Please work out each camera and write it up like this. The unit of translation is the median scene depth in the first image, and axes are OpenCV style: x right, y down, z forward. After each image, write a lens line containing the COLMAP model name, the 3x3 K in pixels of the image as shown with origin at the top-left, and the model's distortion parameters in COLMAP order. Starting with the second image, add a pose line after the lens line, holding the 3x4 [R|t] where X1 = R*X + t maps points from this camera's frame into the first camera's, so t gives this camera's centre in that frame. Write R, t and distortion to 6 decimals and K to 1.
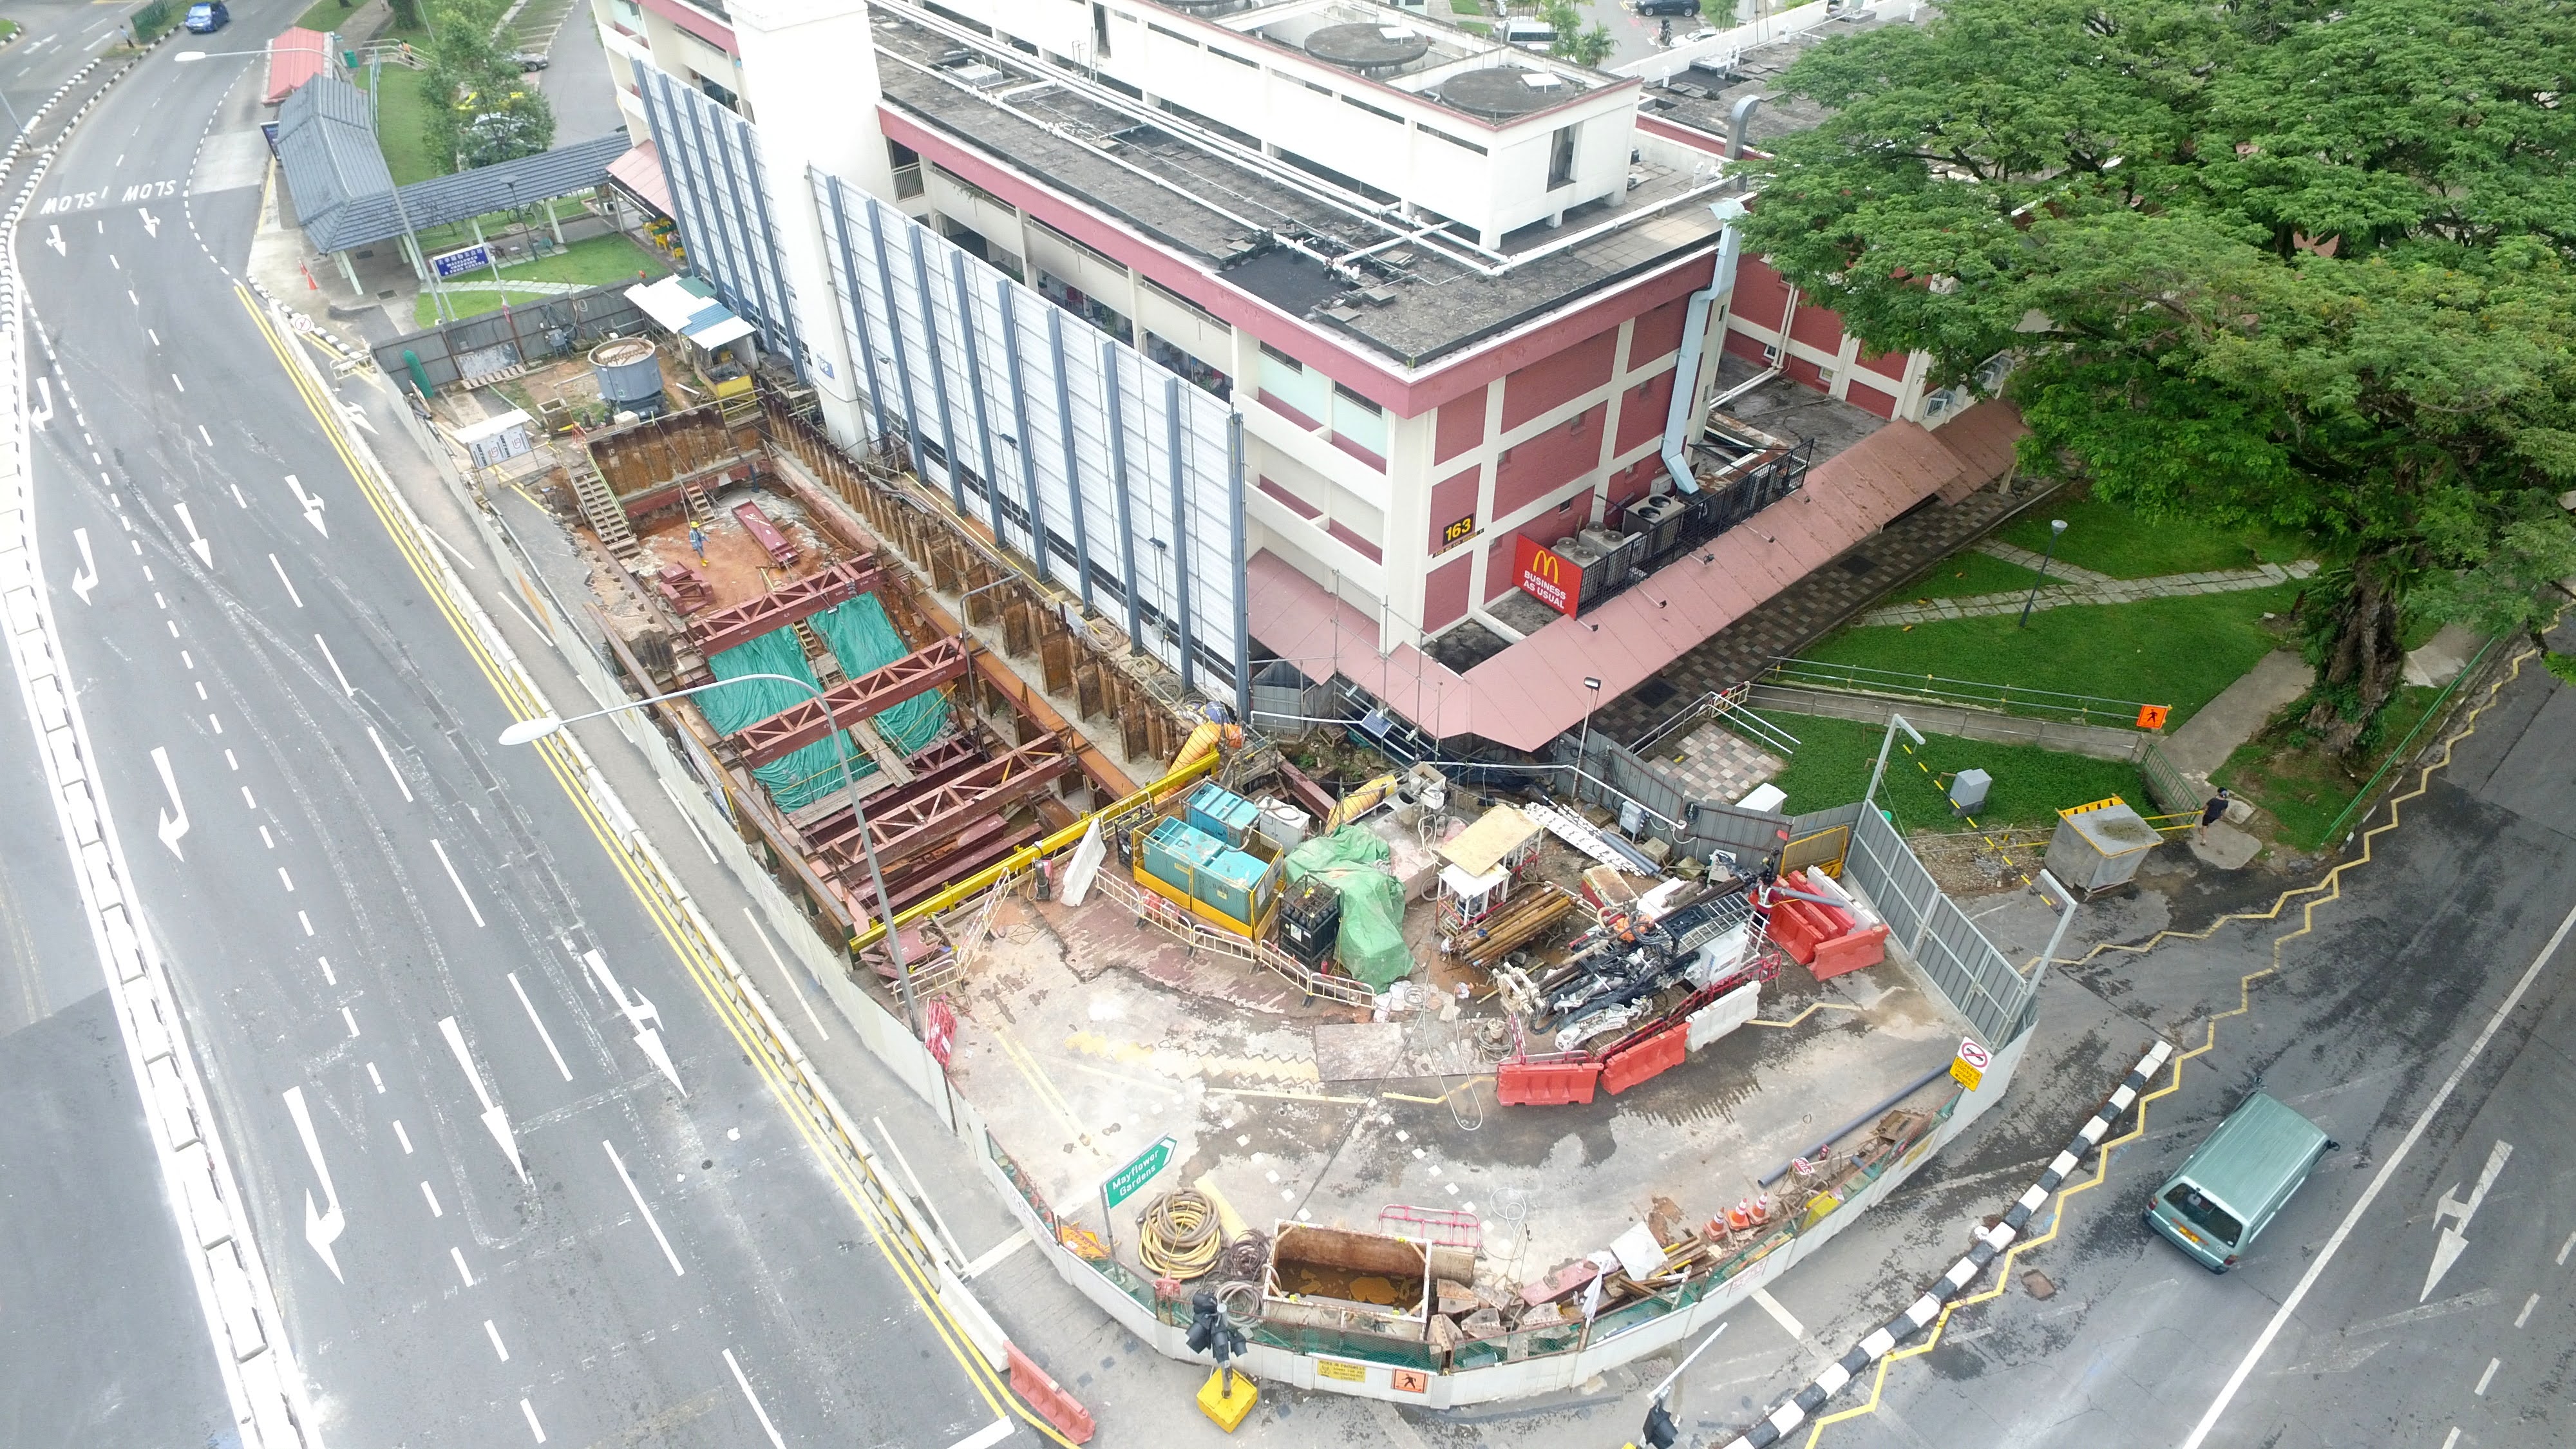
lens RADIAL K [[1486.7, 0, 1288.0], [0, 1486.7, 724.5], [0, 0, 1]] dist [0.002234, -0.003331]
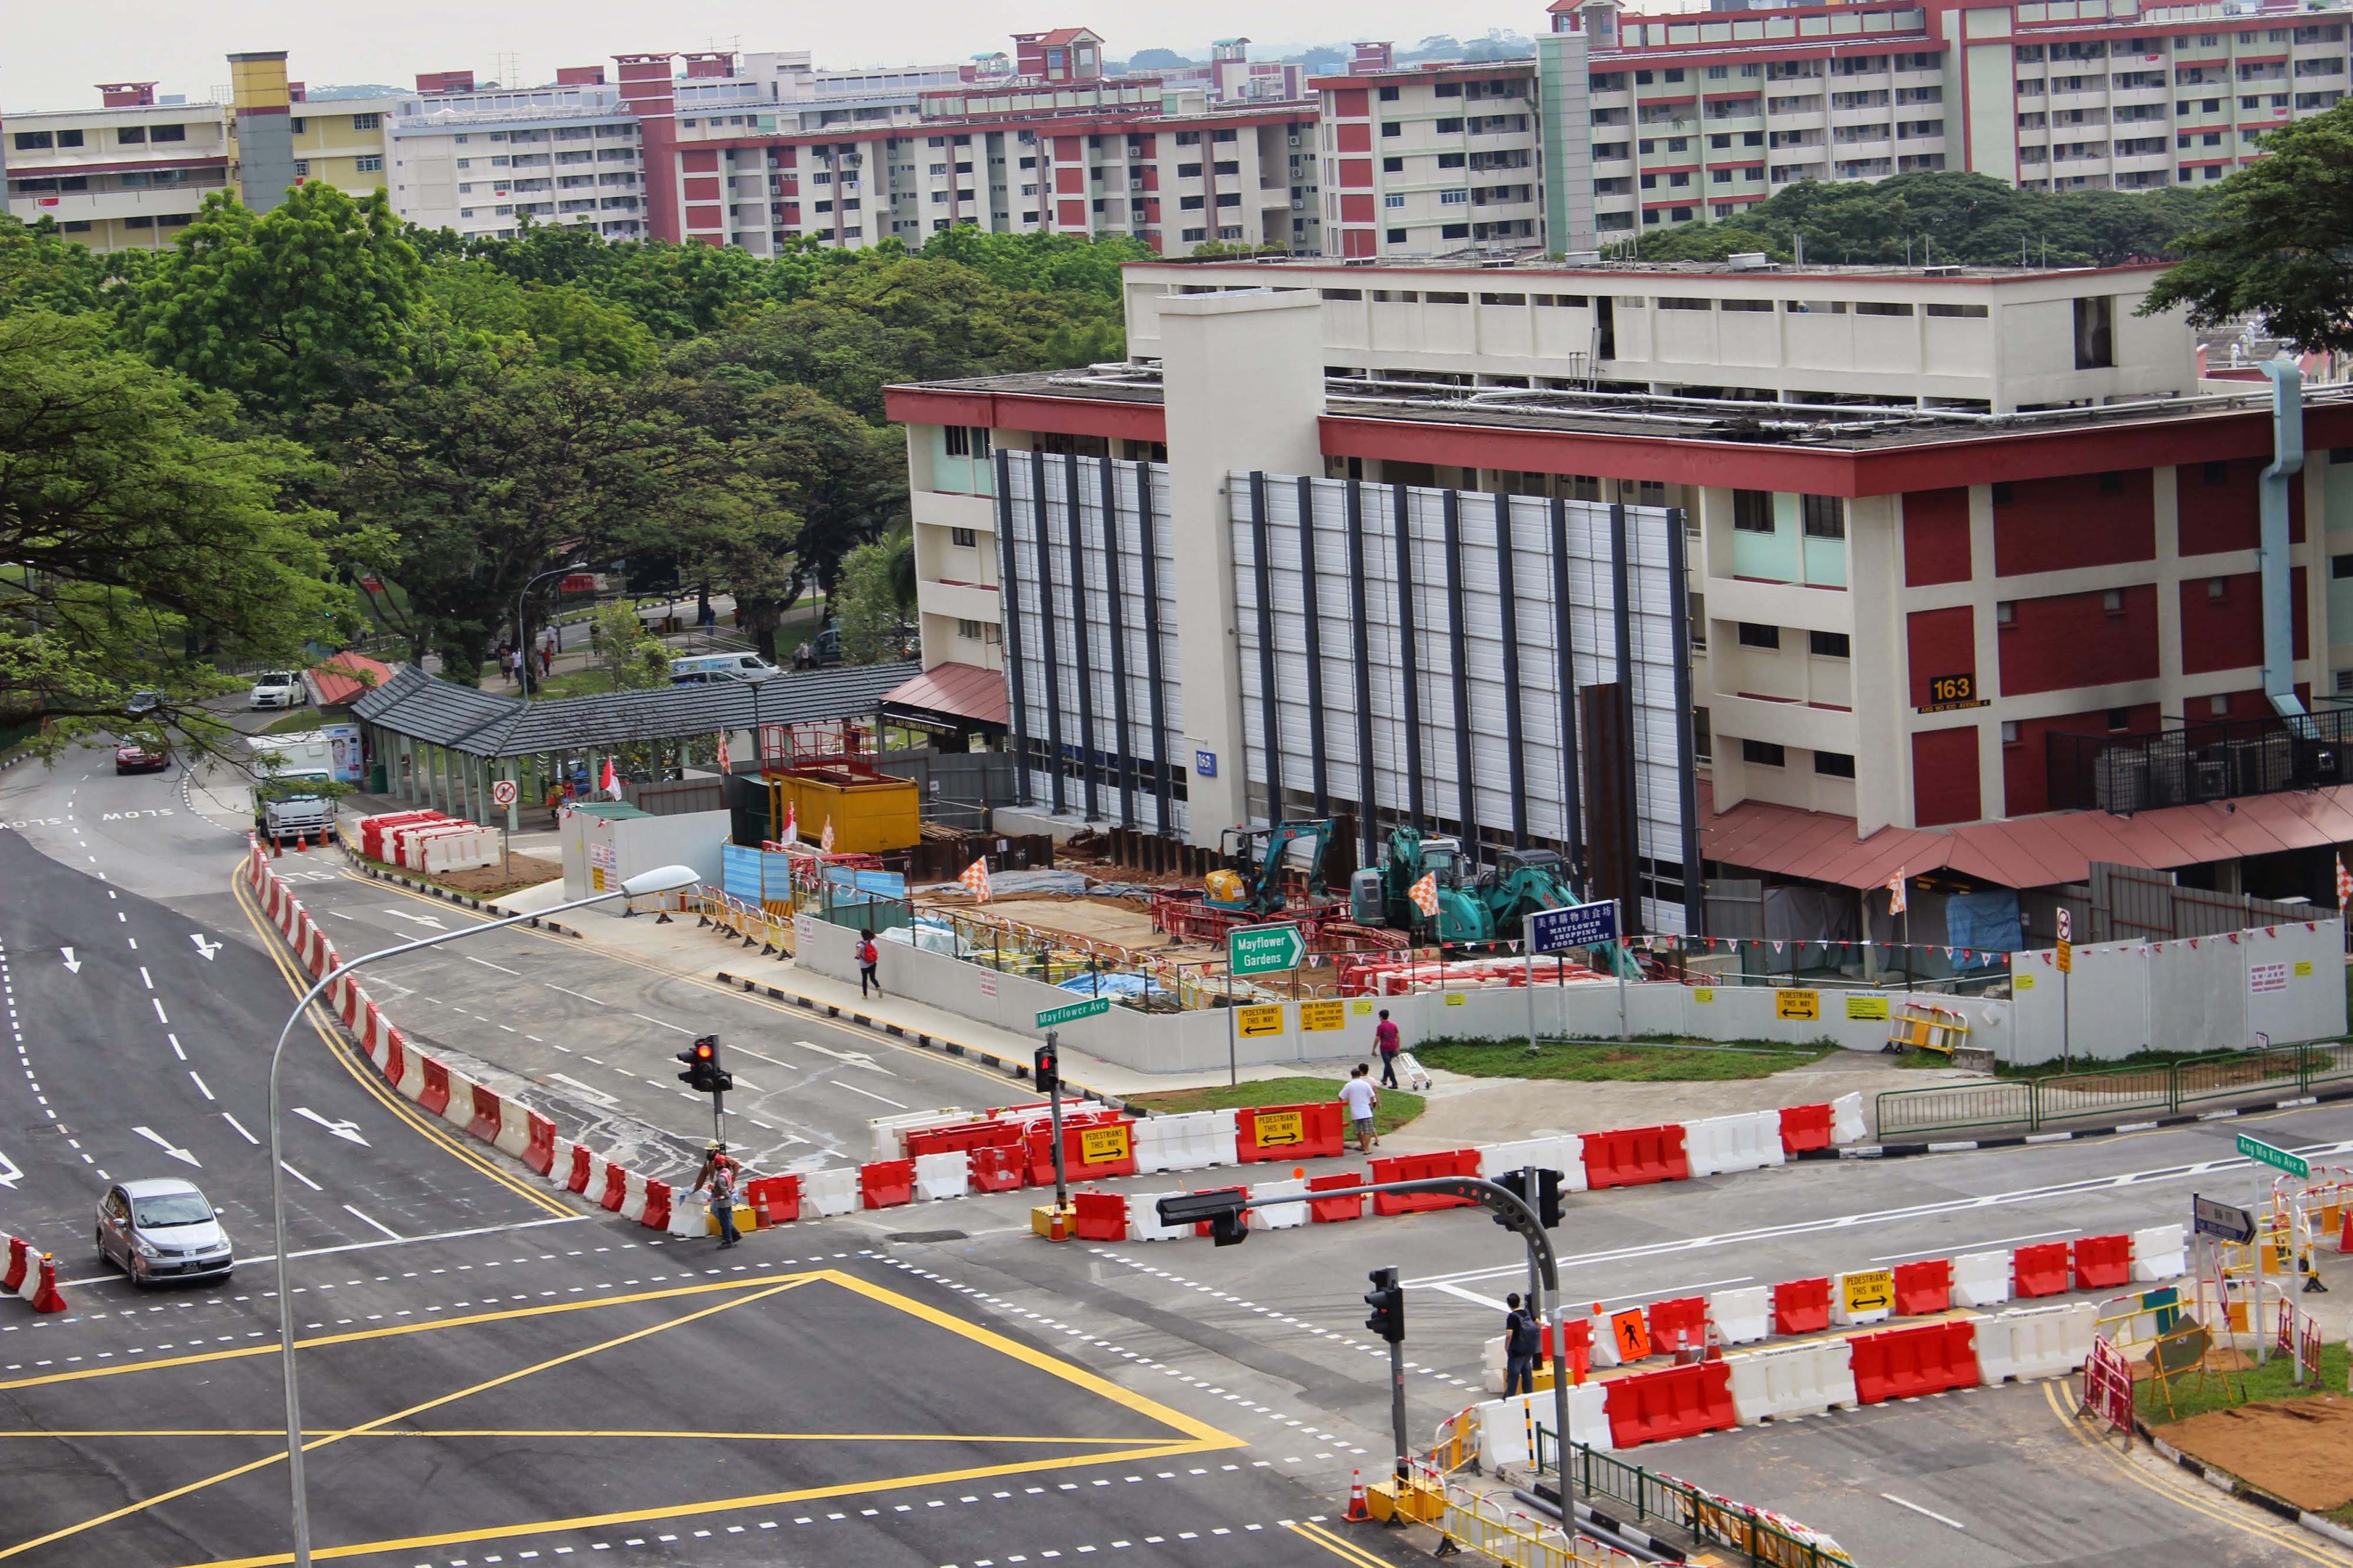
lens RADIAL K [[5488.3, 0, 1176.5], [0, 5488.3, 784.0], [0, 0, 1]] dist [0.034396, 0.043299]
pose [[0.969505, -0.011987, -0.244776, 0.441172], [-0.123997, 0.837529, -0.532138, 1.593722], [0.211386, 0.546262, 0.810502, -1.554958]]
